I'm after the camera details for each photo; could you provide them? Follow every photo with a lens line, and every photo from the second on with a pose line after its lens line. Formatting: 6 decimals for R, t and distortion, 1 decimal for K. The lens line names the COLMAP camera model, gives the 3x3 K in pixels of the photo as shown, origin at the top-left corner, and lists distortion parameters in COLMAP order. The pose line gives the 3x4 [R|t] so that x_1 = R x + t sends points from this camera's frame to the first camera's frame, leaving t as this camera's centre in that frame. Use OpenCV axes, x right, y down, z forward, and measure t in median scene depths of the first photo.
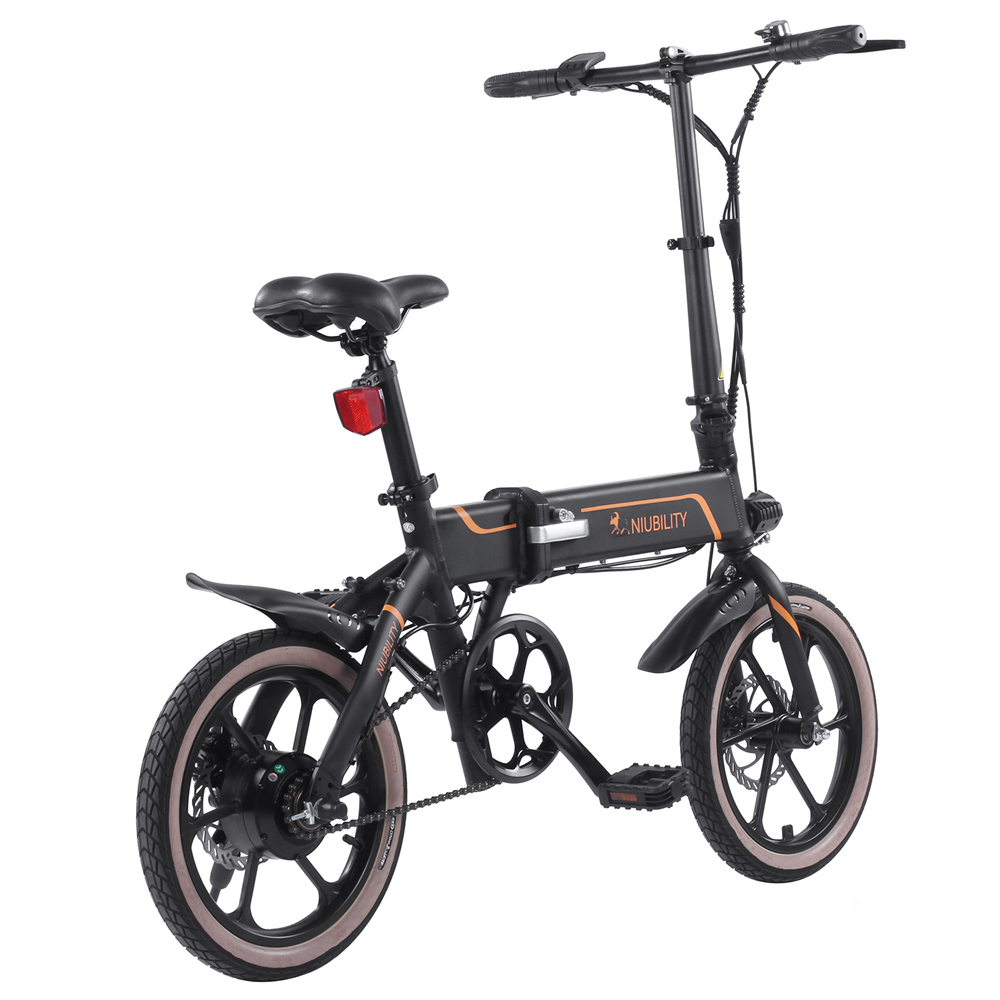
lens RADIAL K [[3729.0, 0, 500.0], [0, 3729.0, 500.0], [0, 0, 1]] dist [-0.255743, -0.736227]
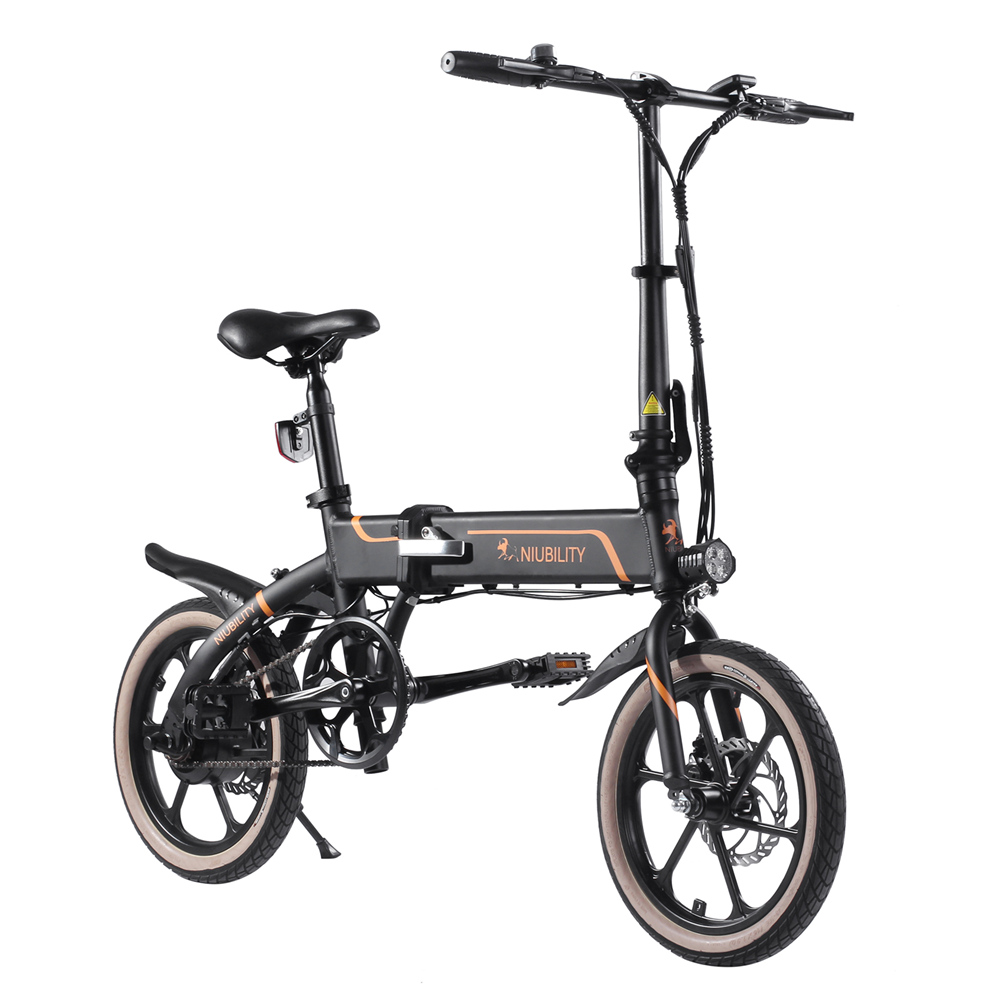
lens RADIAL K [[3729.0, 0, 500.0], [0, 3729.0, 500.0], [0, 0, 1]] dist [-0.255743, -0.736227]
pose [[-0.046303, 0.045532, -0.997889, 1.049365], [-0.057389, 0.997189, 0.048163, -0.056290], [0.997278, 0.059498, -0.043560, 1.037446]]
